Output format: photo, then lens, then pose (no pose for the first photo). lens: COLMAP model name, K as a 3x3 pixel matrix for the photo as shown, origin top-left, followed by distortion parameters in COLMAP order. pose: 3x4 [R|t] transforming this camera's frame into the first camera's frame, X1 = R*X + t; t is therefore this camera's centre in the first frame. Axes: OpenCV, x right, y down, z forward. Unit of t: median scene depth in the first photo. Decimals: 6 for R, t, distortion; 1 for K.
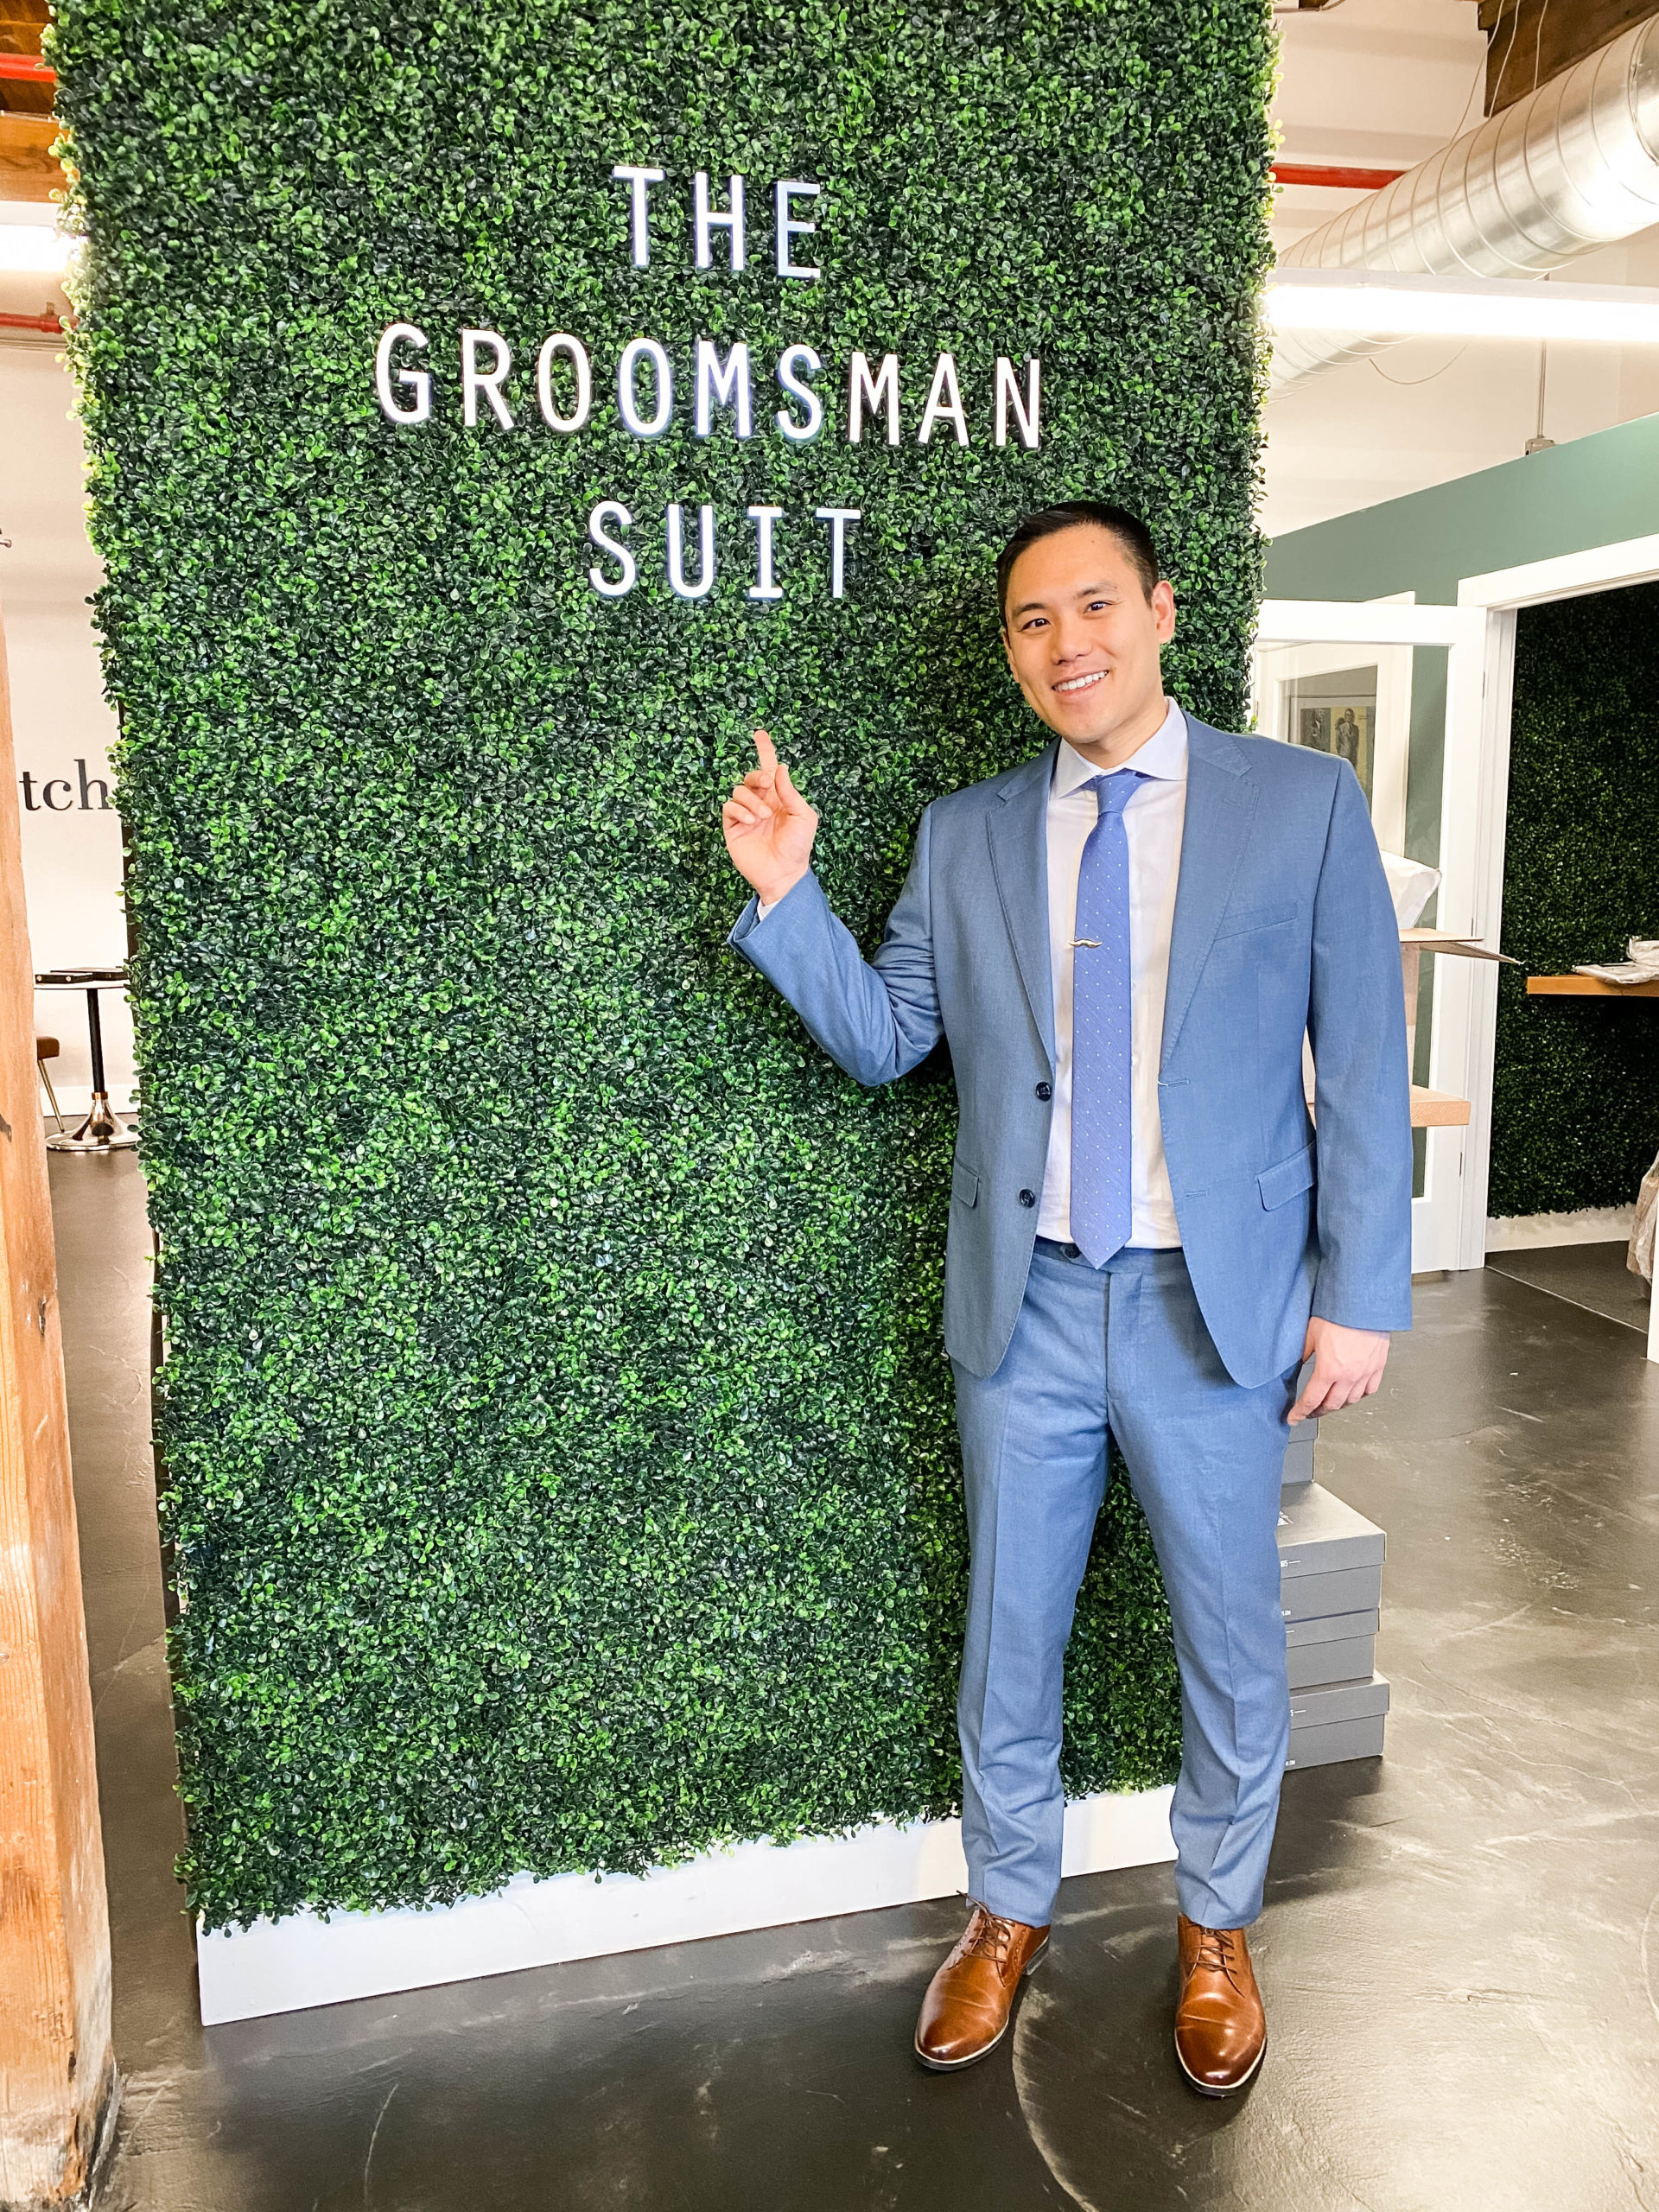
lens RADIAL K [[1686.3, 0, 829.5], [0, 1686.3, 1106.0], [0, 0, 1]] dist [0.004646, 0.008104]
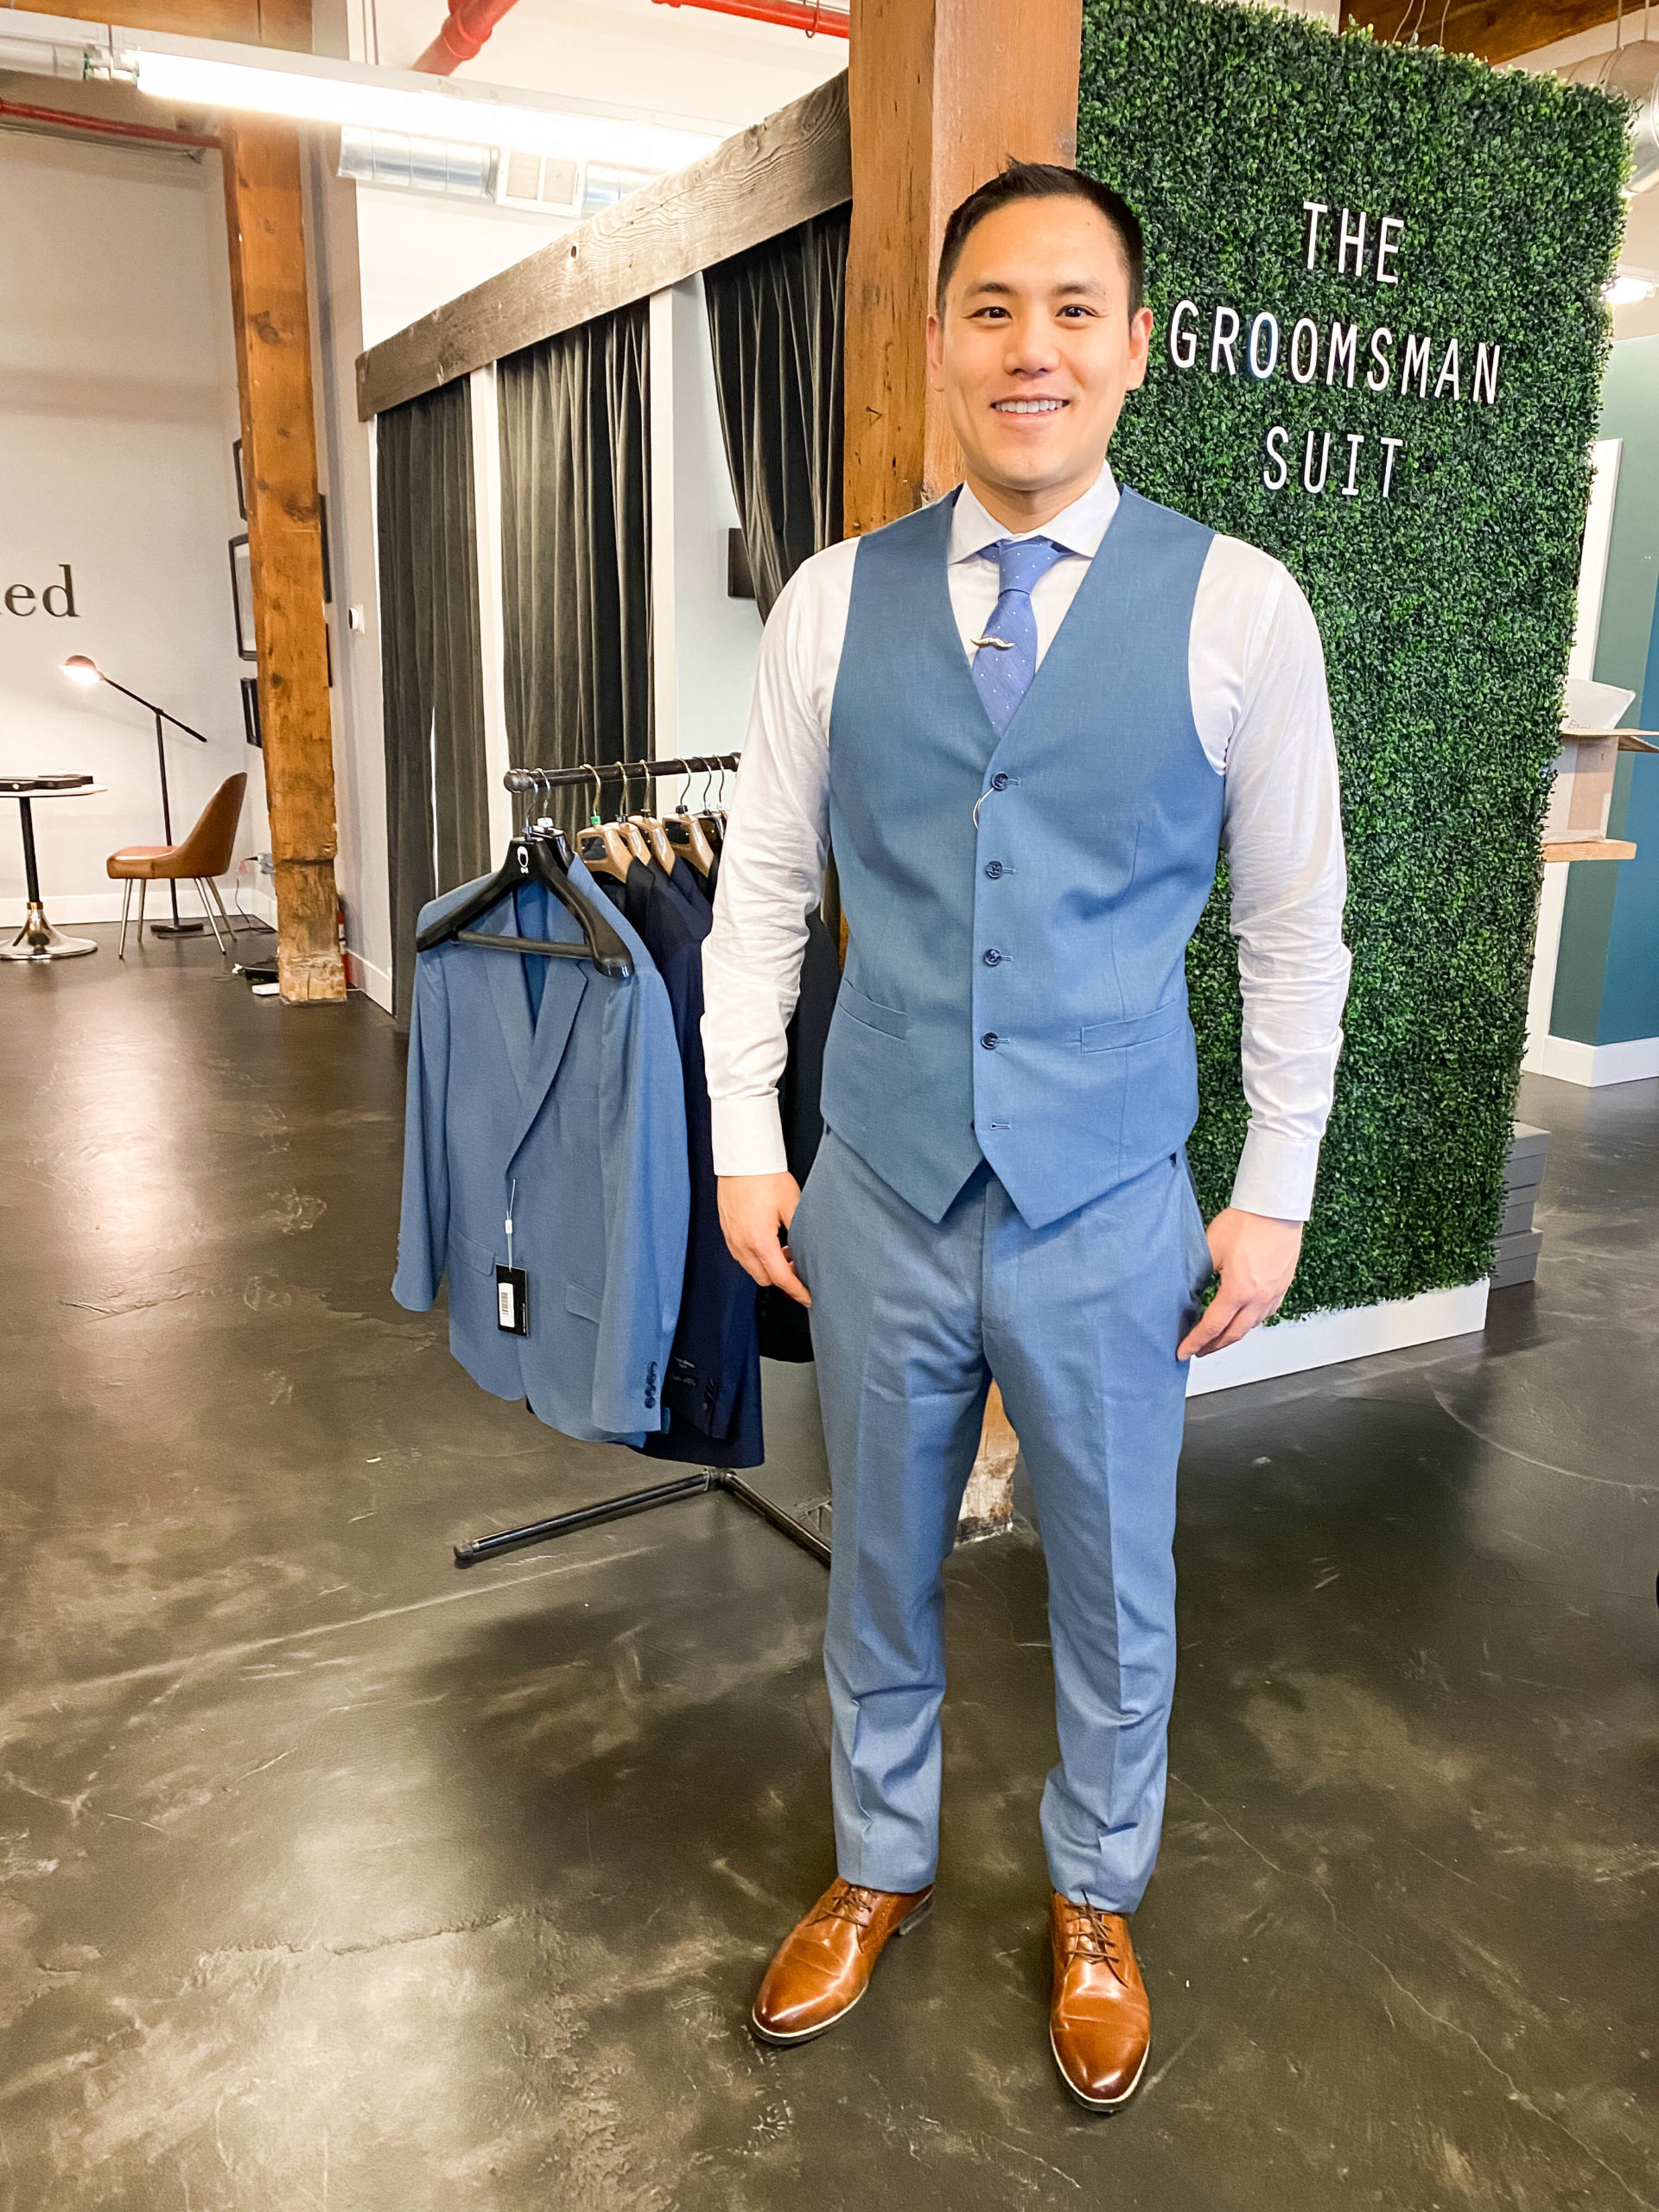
lens RADIAL K [[1686.3, 0, 829.5], [0, 1686.3, 1106.0], [0, 0, 1]] dist [0.004646, 0.008104]
pose [[0.968136, -0.034883, 0.247983, -0.909888], [0.012238, 0.995658, 0.092279, 0.105227], [-0.250126, -0.086304, 0.964359, -0.415772]]
